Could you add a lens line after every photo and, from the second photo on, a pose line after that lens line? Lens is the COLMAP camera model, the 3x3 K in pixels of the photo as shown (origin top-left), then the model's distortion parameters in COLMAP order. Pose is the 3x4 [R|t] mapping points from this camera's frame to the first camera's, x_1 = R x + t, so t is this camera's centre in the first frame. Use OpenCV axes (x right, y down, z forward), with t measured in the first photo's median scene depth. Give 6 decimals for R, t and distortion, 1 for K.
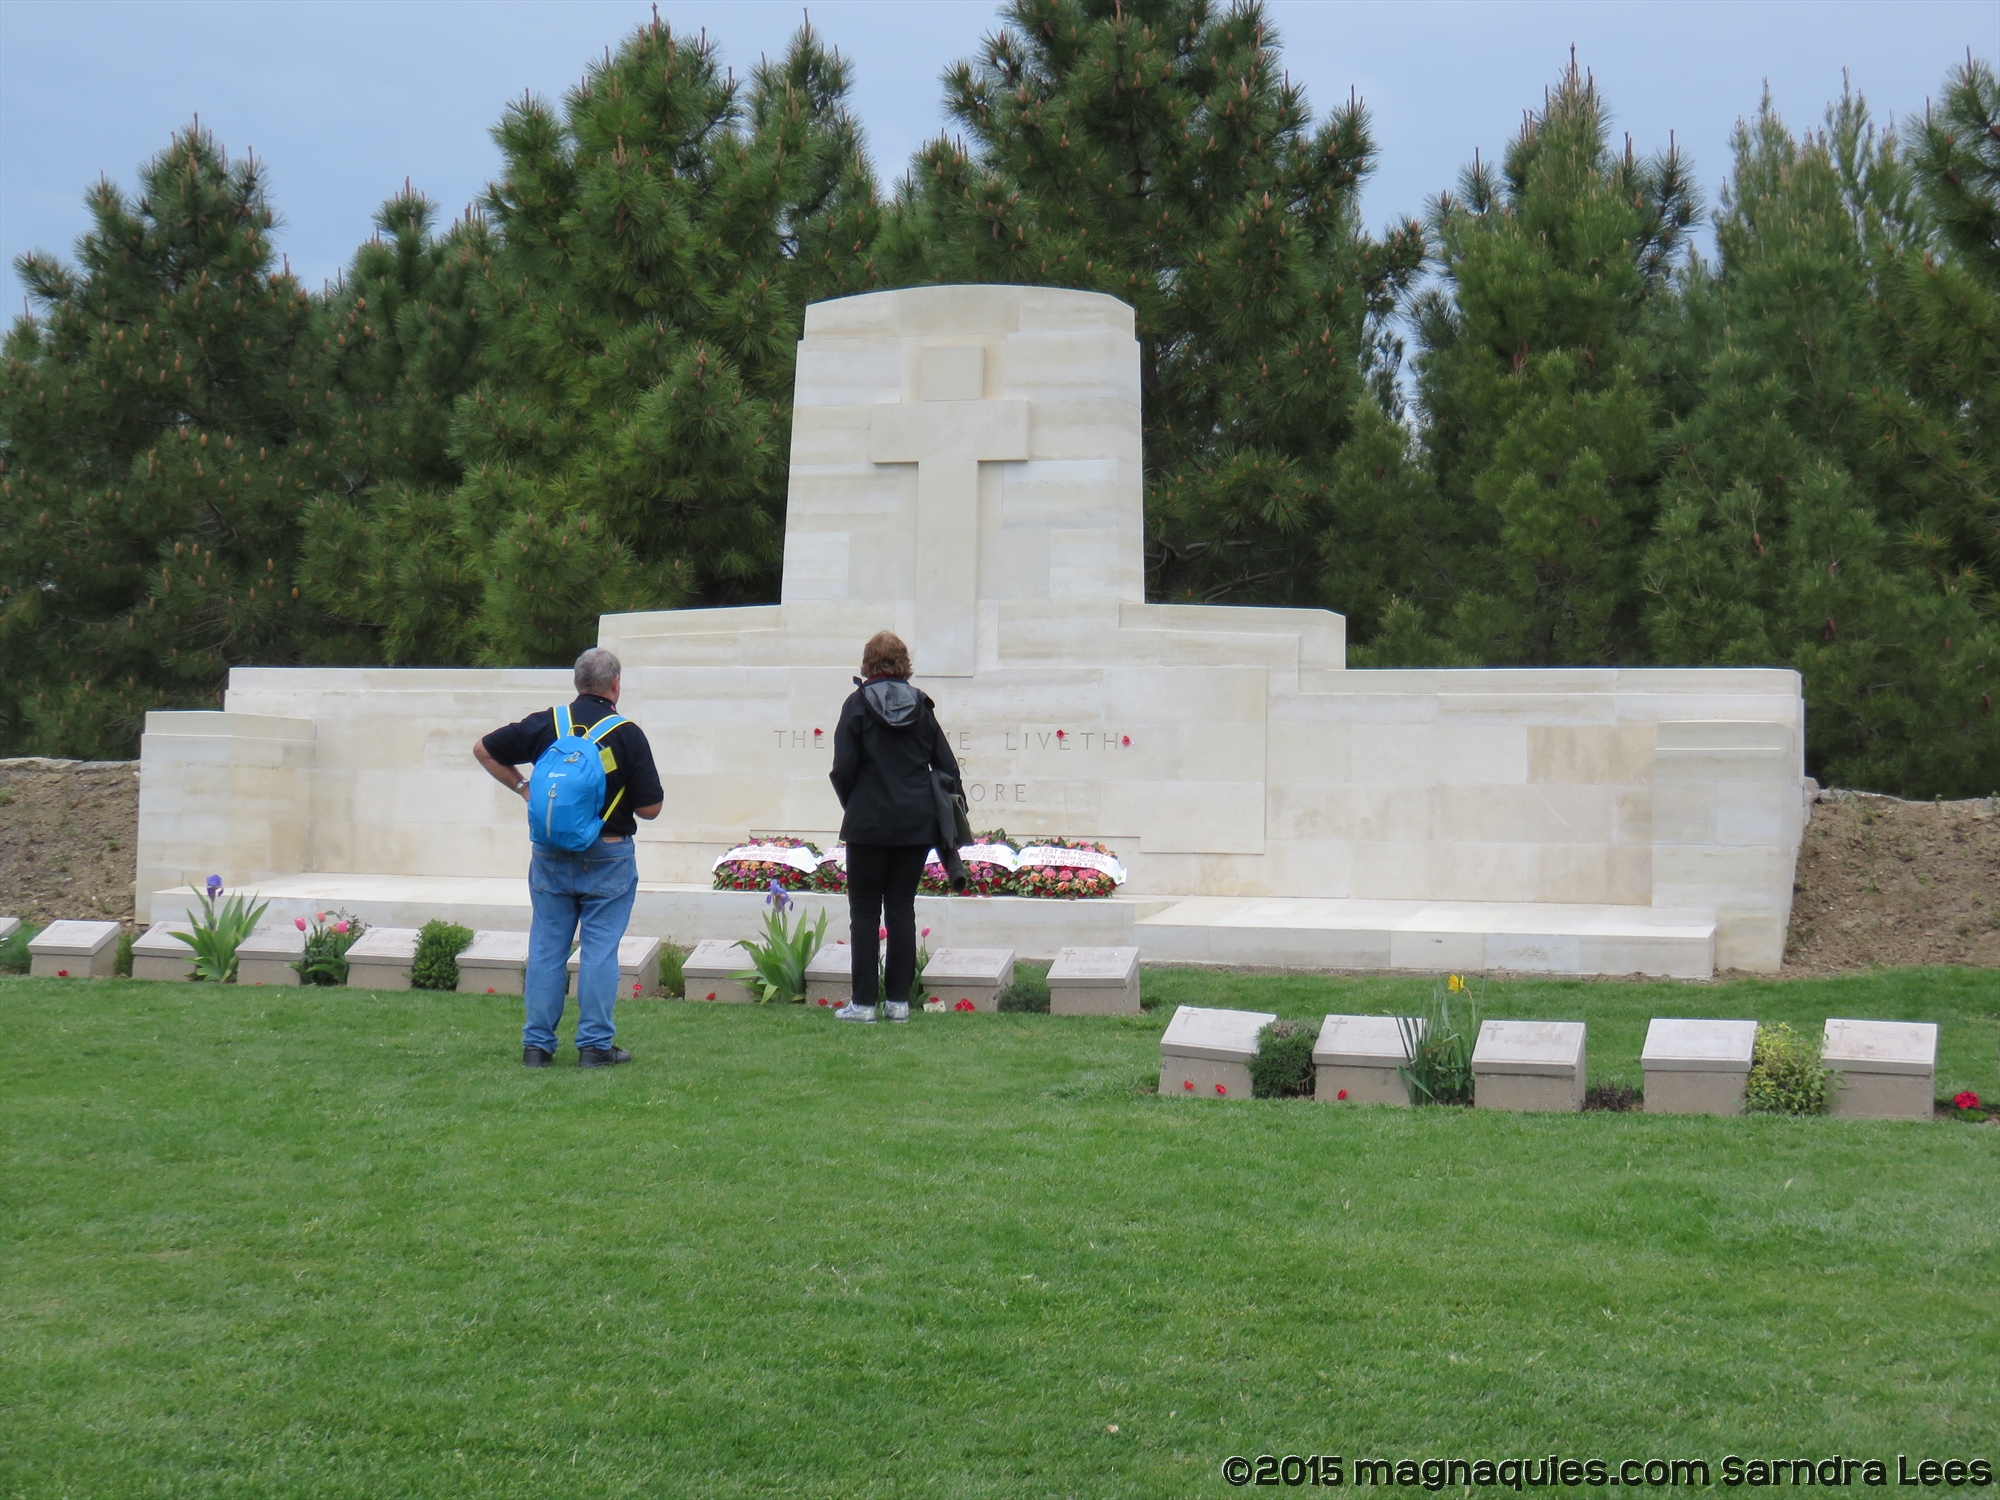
lens RADIAL K [[3212.7, 0, 1000.0], [0, 3212.7, 750.0], [0, 0, 1]] dist [0.782941, -0.010321]
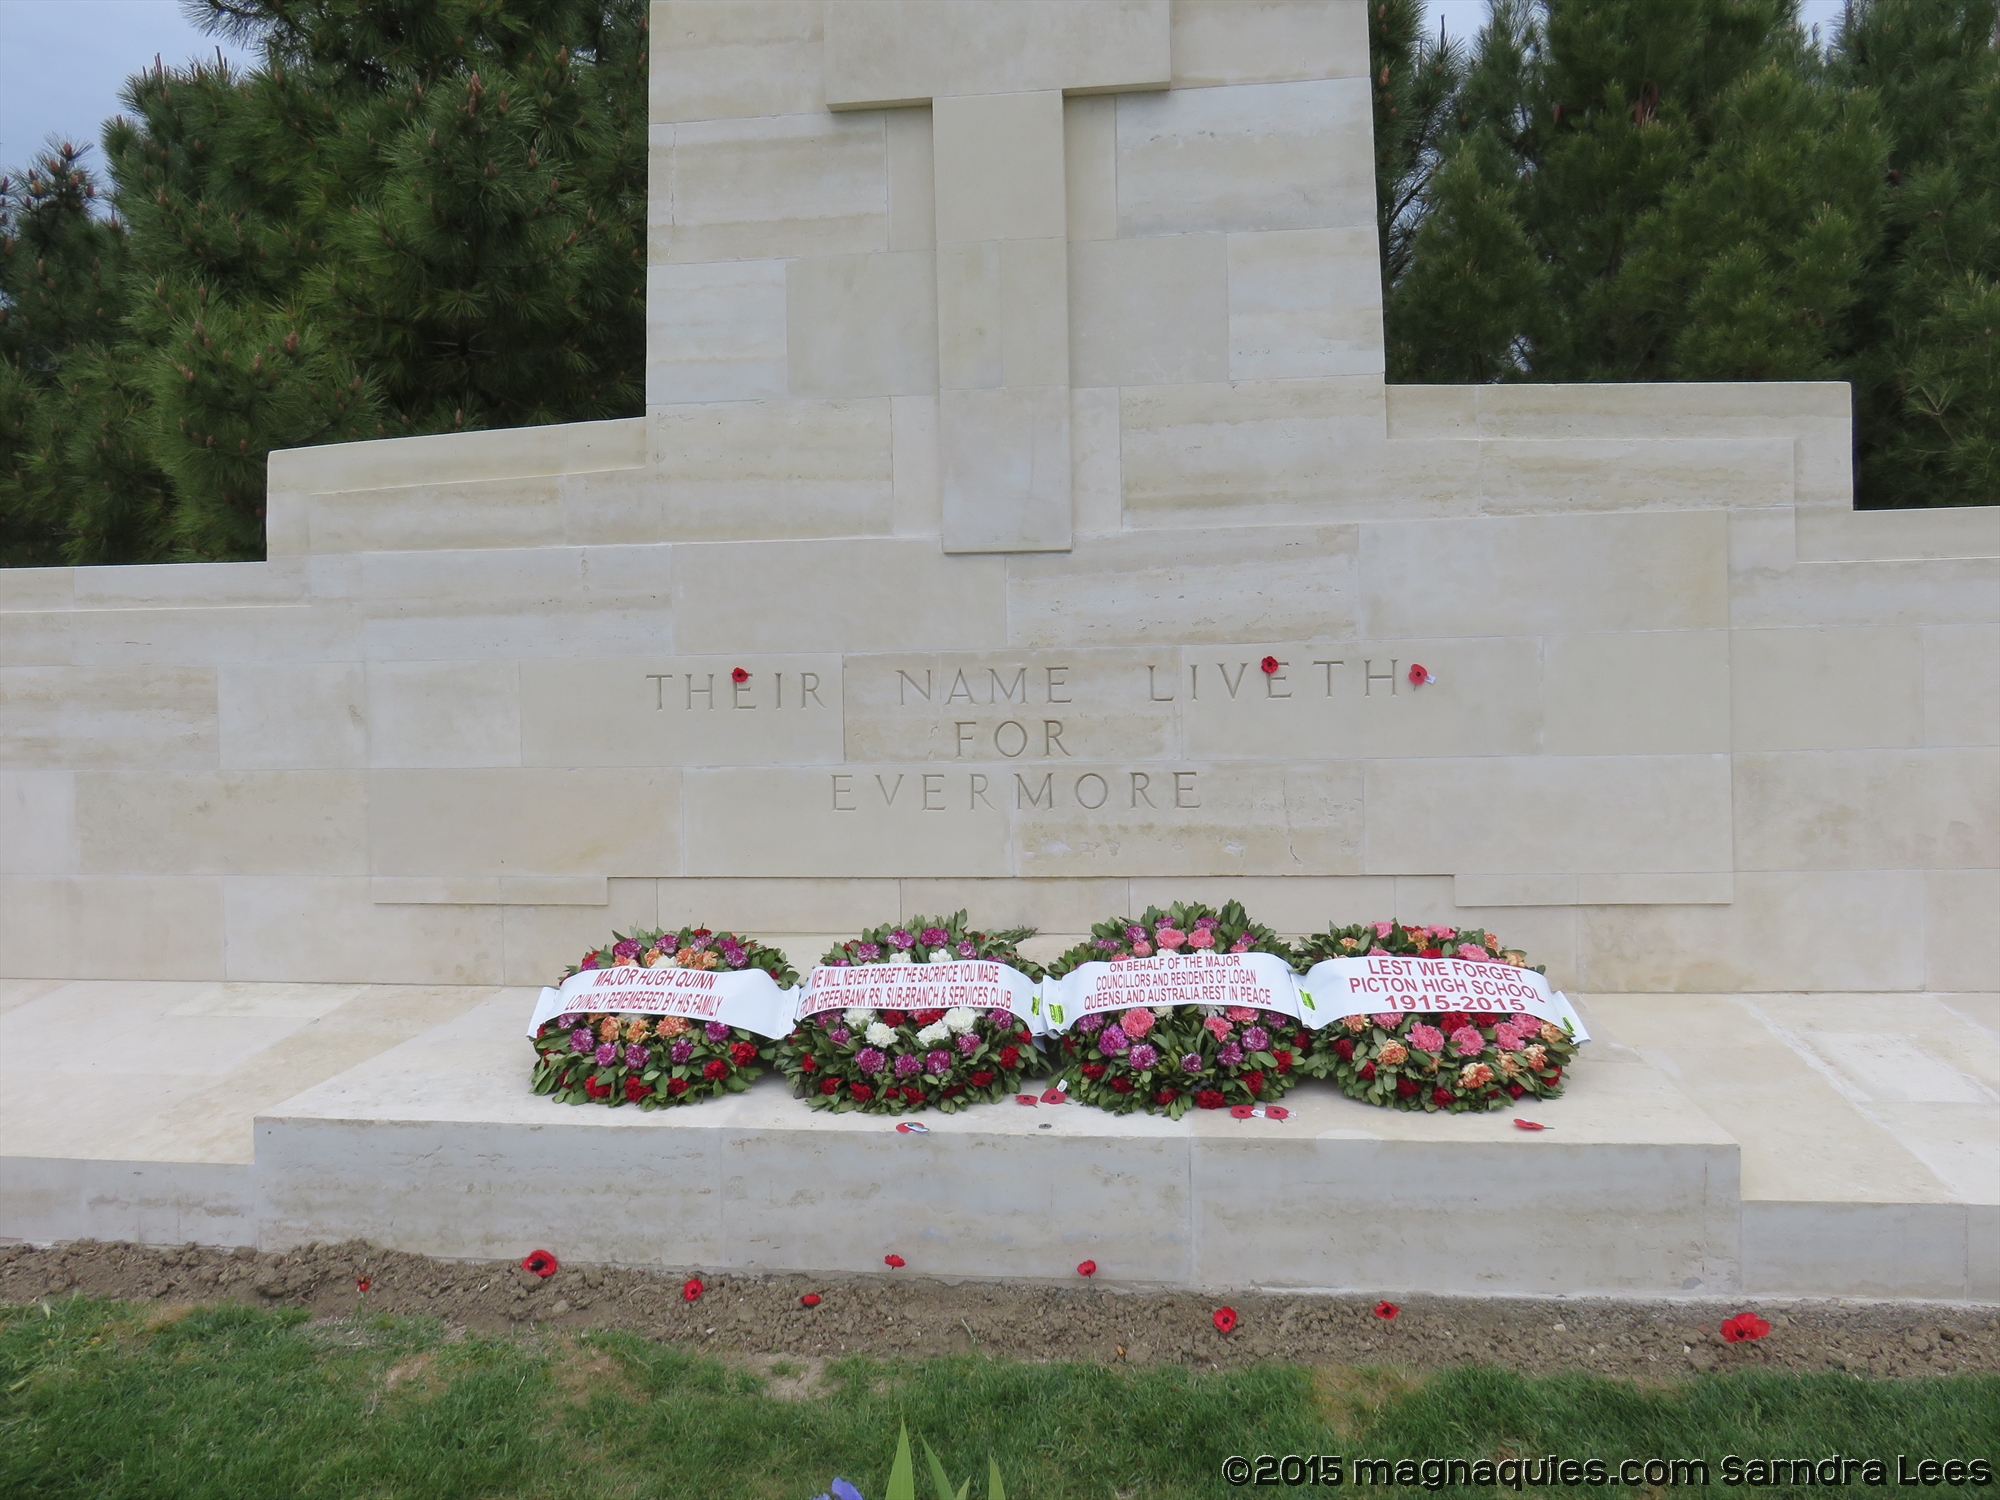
lens RADIAL K [[1454.2, 0, 1005.7], [0, 1454.2, 741.8], [0, 0, 1]] dist [0.050145, 0.002525]
pose [[0.976580, -0.050288, 0.209196, -0.065039], [0.033178, 0.995870, 0.084510, -0.013093], [-0.212582, -0.075590, 0.974215, 0.788942]]
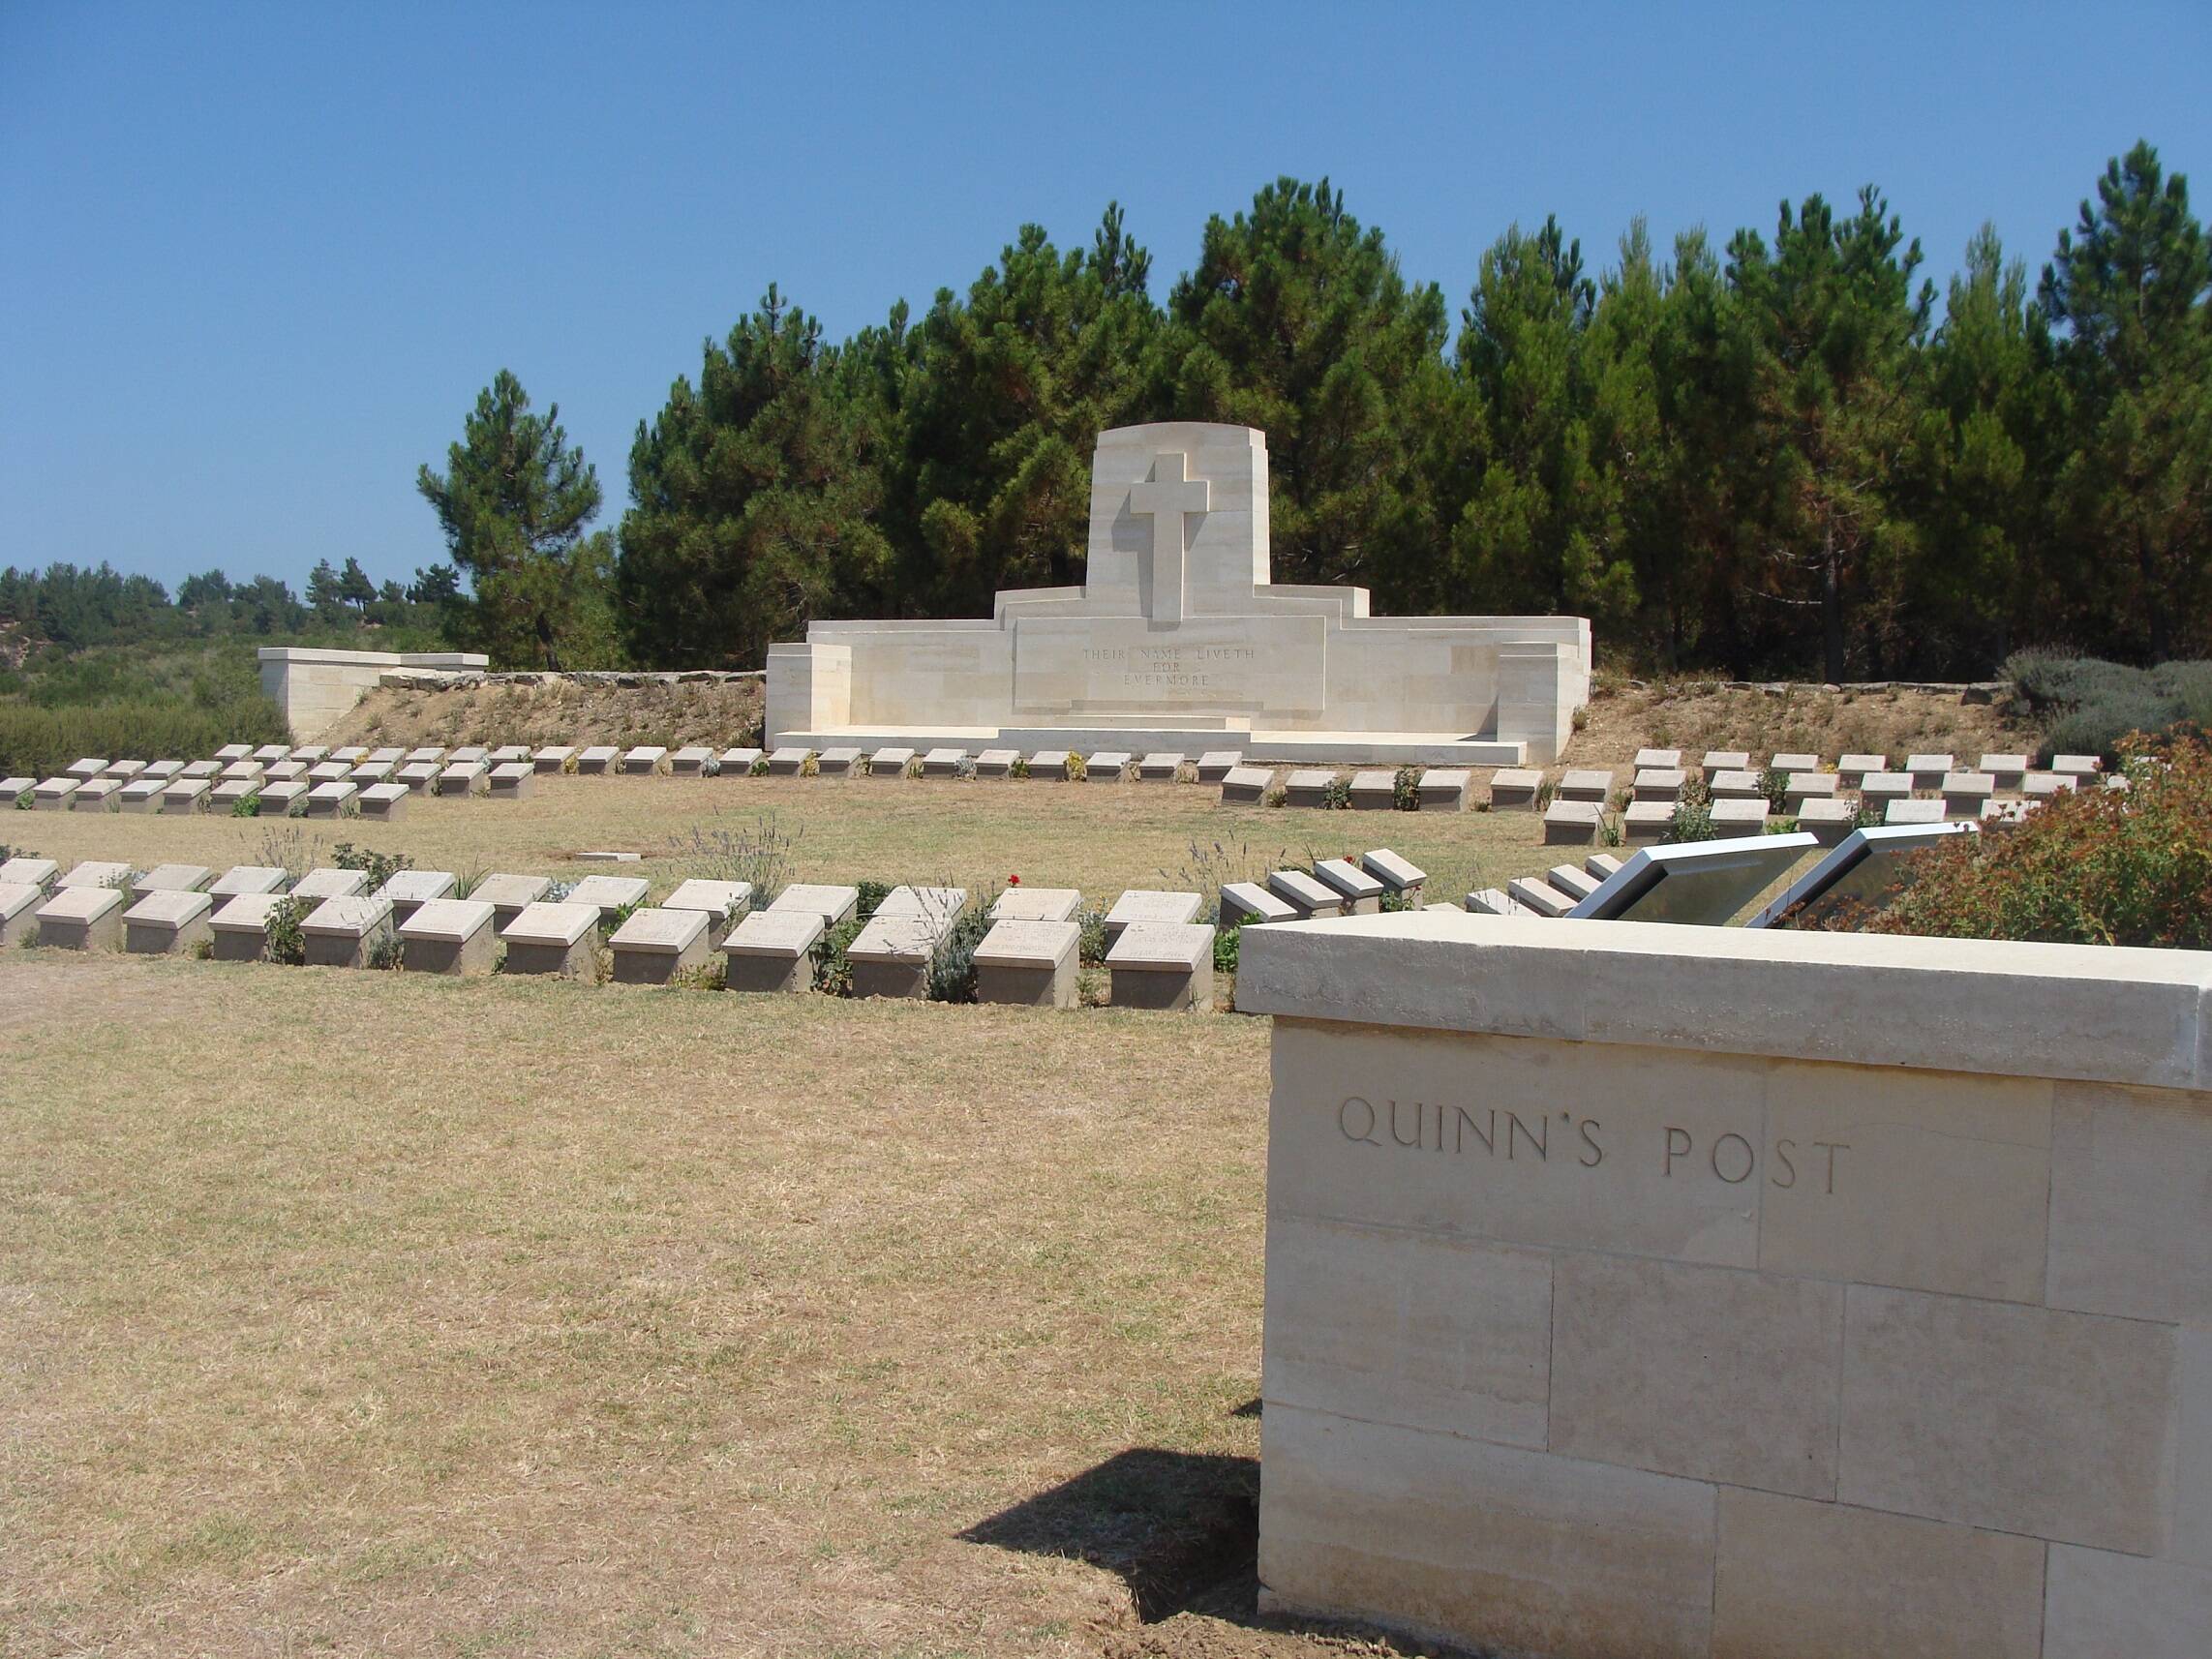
lens RADIAL K [[1978.4, 0, 1106.0], [0, 1978.4, 829.5], [0, 0, 1]] dist [0.055173, 0.000177]
pose [[0.998110, 0.002883, -0.061378, 0.020994], [0.002078, 0.996744, 0.080609, 0.006766], [0.061411, -0.080585, 0.994854, -0.236510]]
